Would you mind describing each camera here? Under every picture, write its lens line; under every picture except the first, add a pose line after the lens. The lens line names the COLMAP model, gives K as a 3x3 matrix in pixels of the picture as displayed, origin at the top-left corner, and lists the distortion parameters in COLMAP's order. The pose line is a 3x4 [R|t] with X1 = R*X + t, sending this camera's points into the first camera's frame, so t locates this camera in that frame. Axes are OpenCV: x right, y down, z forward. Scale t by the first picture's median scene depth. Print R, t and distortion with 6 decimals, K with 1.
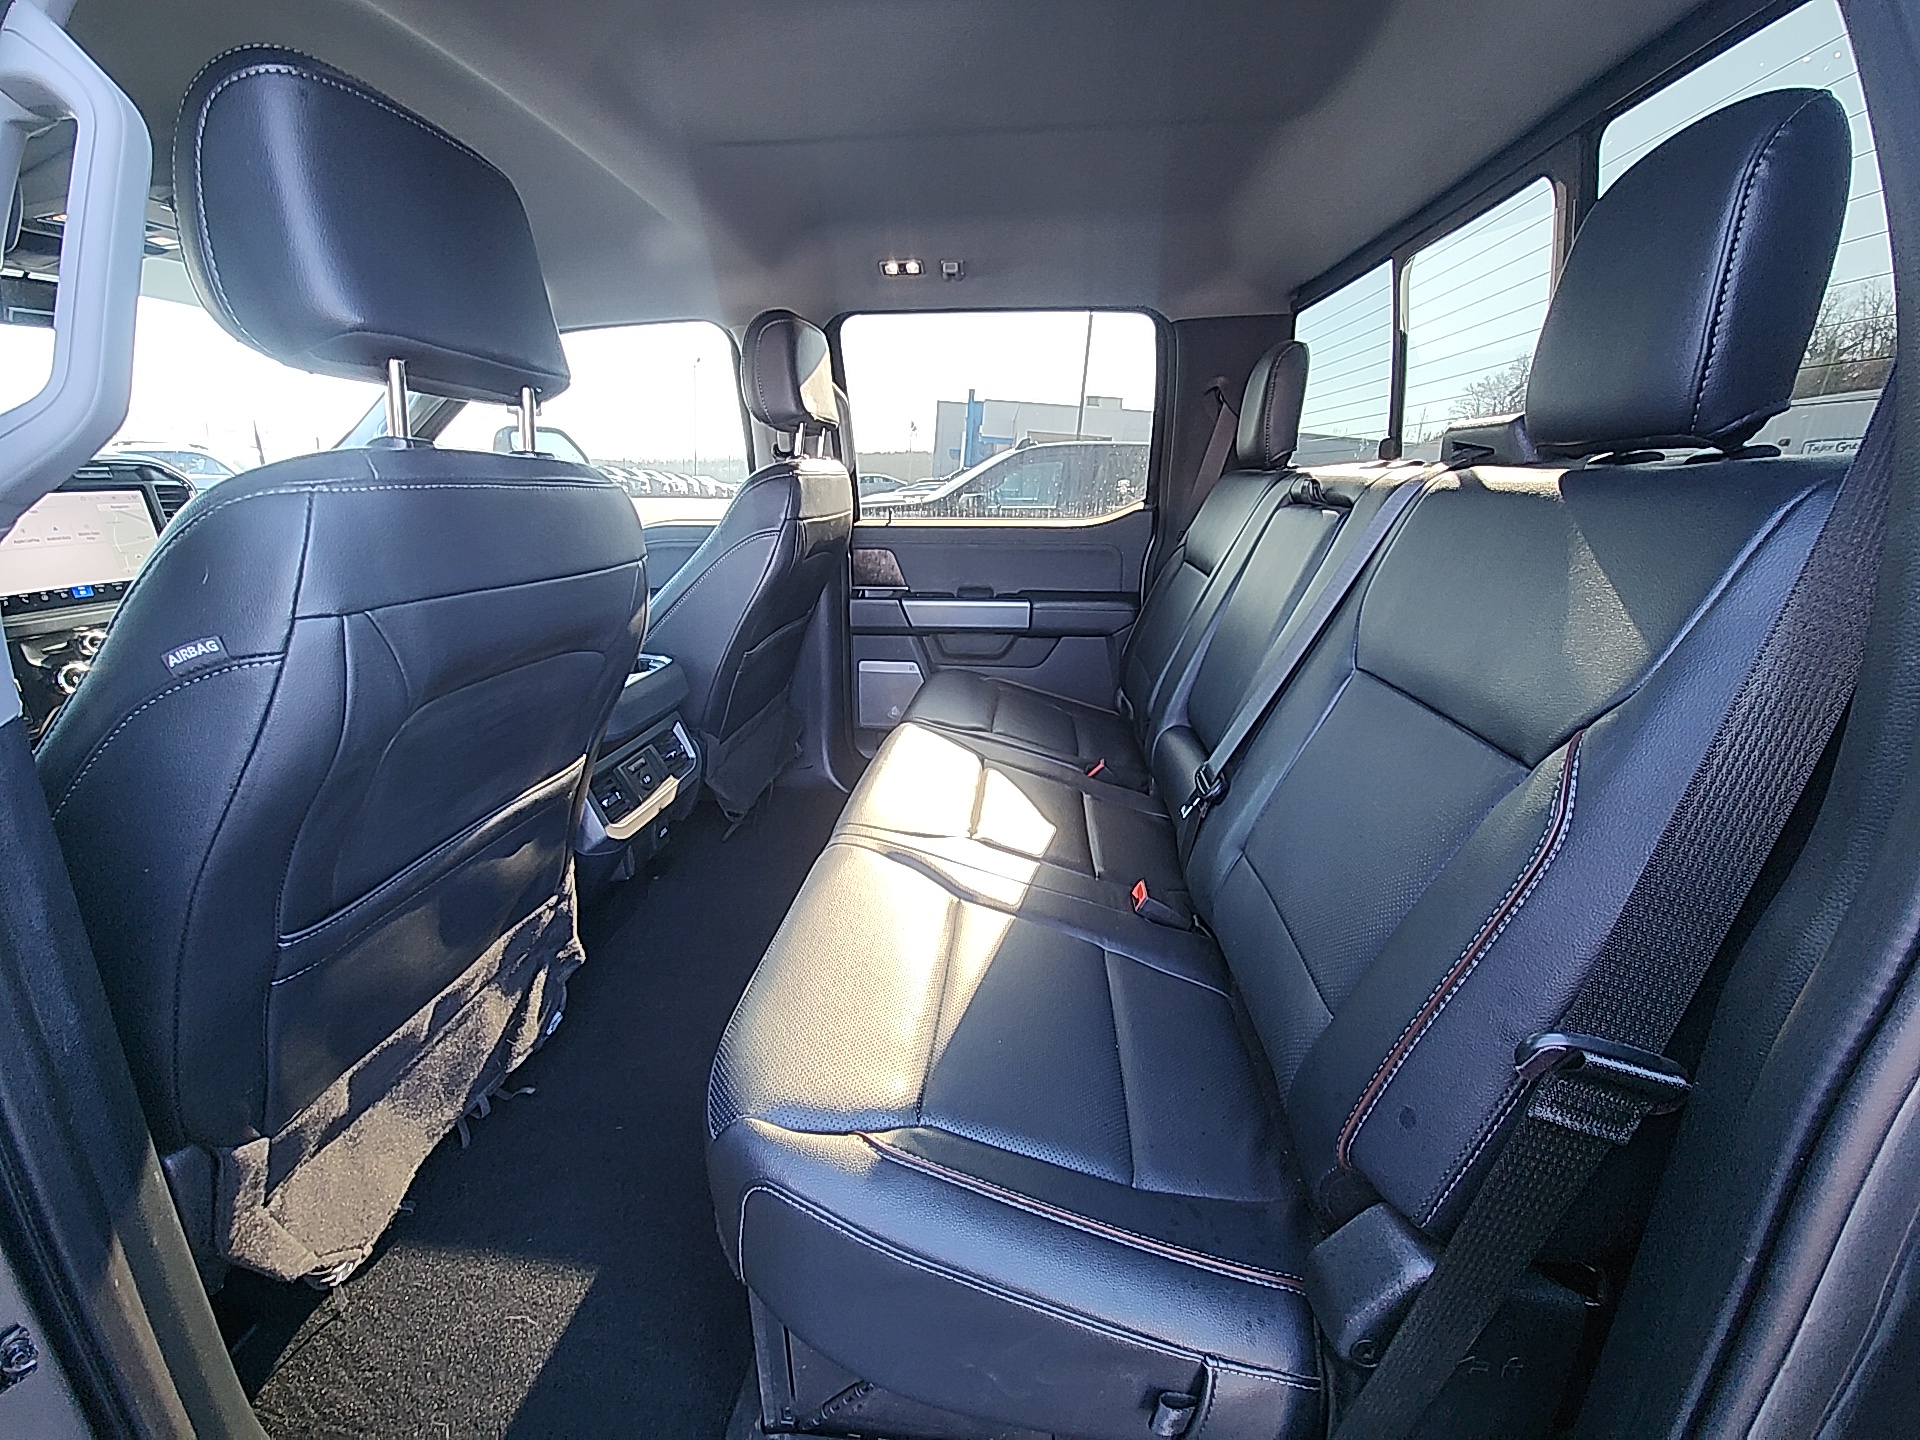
lens RADIAL K [[775.7, 0, 950.7], [0, 775.7, 703.1], [0, 0, 1]] dist [0.002711, -0.000300]
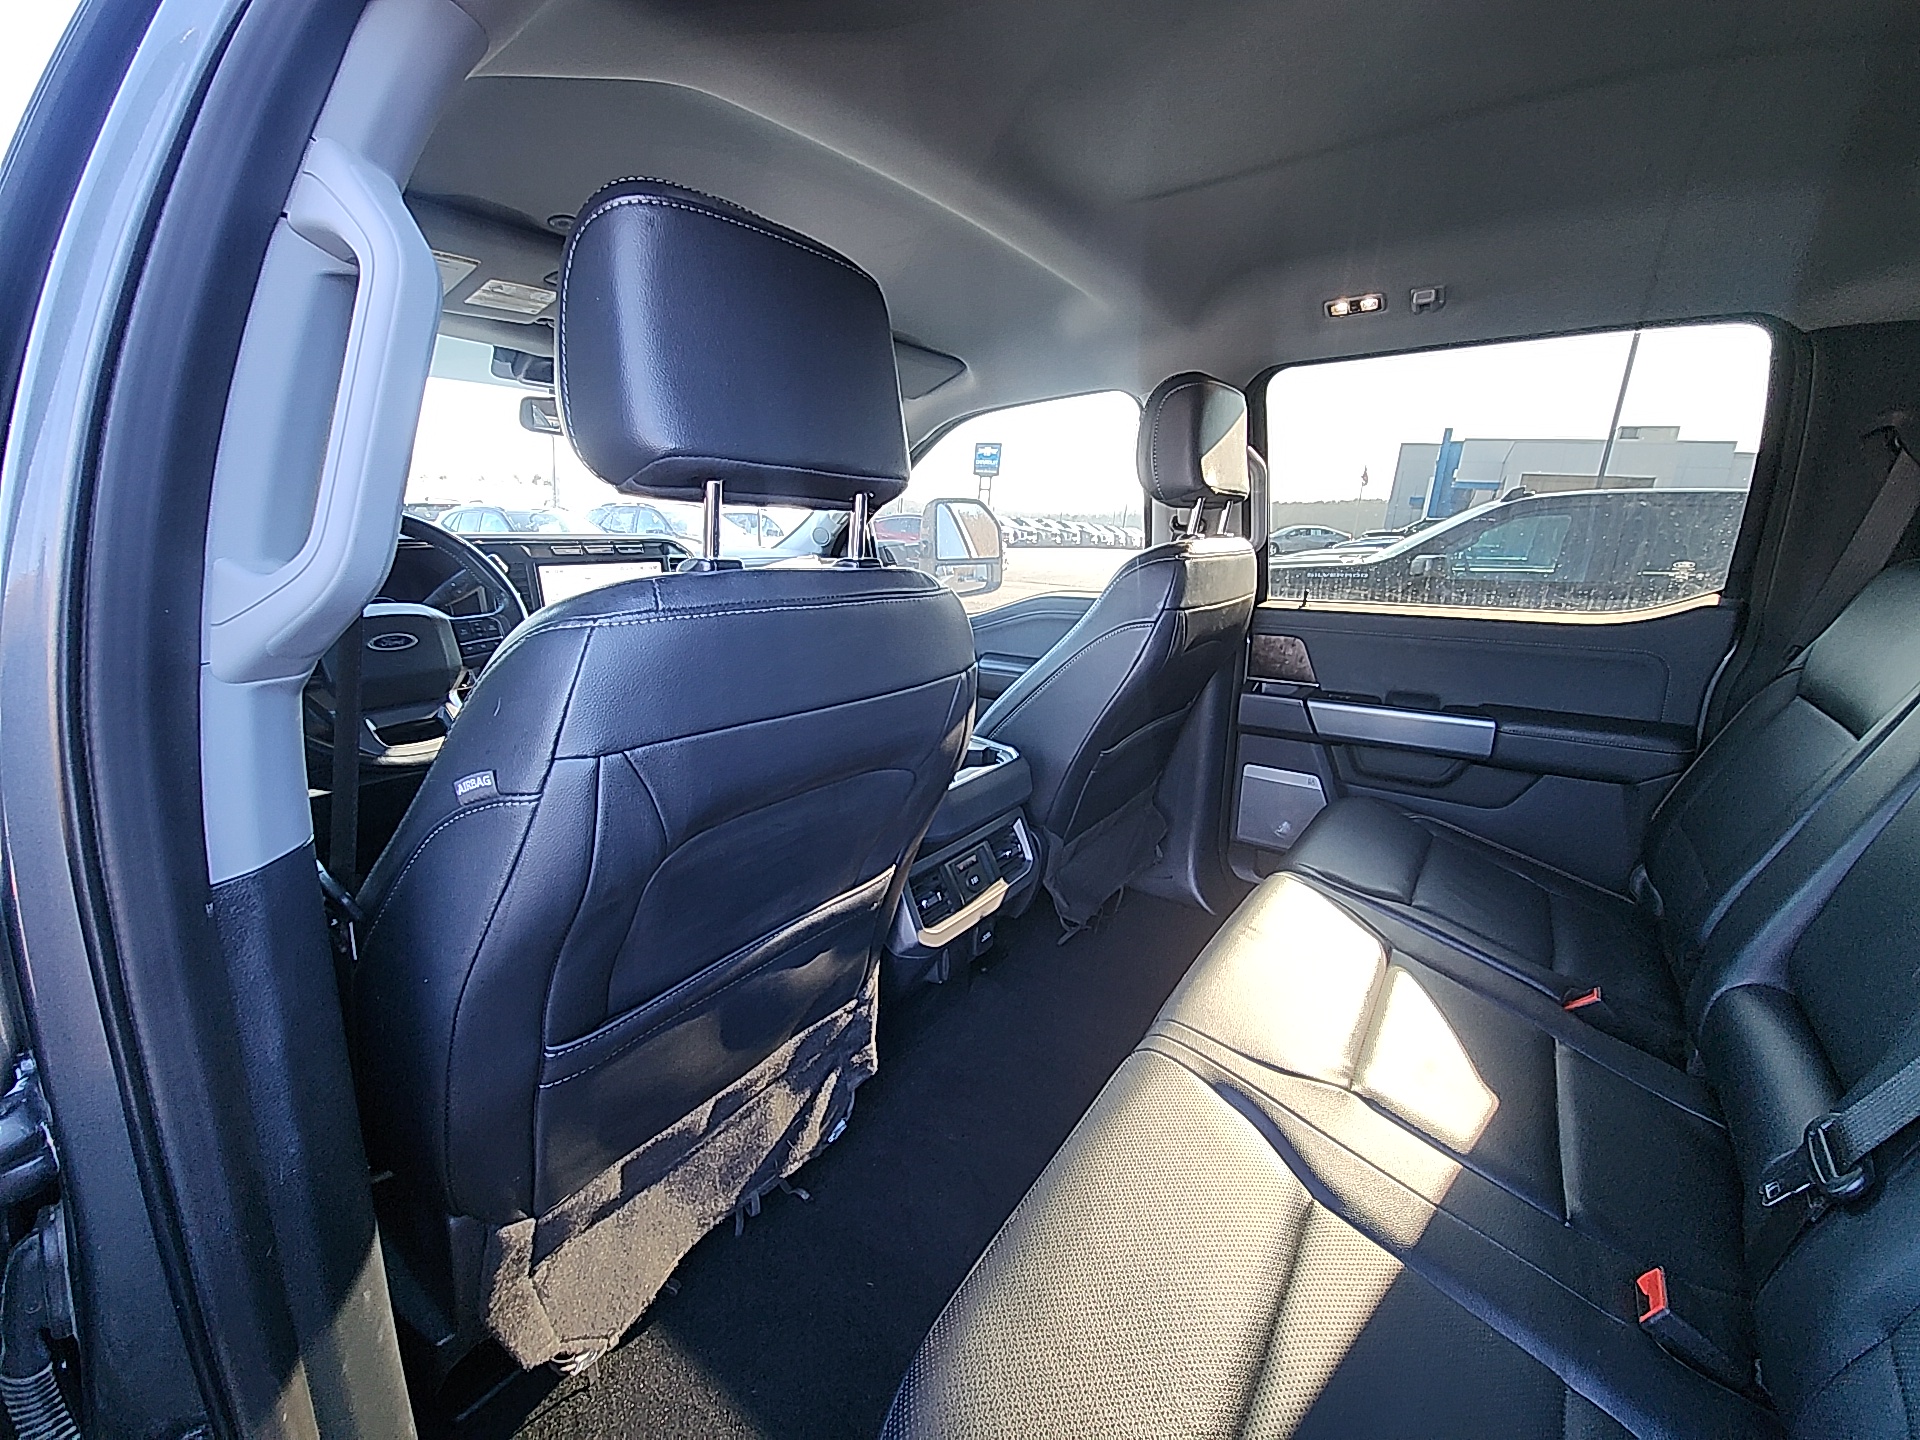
lens RADIAL K [[775.7, 0, 950.7], [0, 775.7, 703.1], [0, 0, 1]] dist [0.002711, -0.000300]
pose [[0.866702, 0.108483, -0.486886, 0.018186], [-0.137935, 0.990128, -0.024926, -0.102722], [0.479376, 0.088762, 0.873110, 0.182390]]
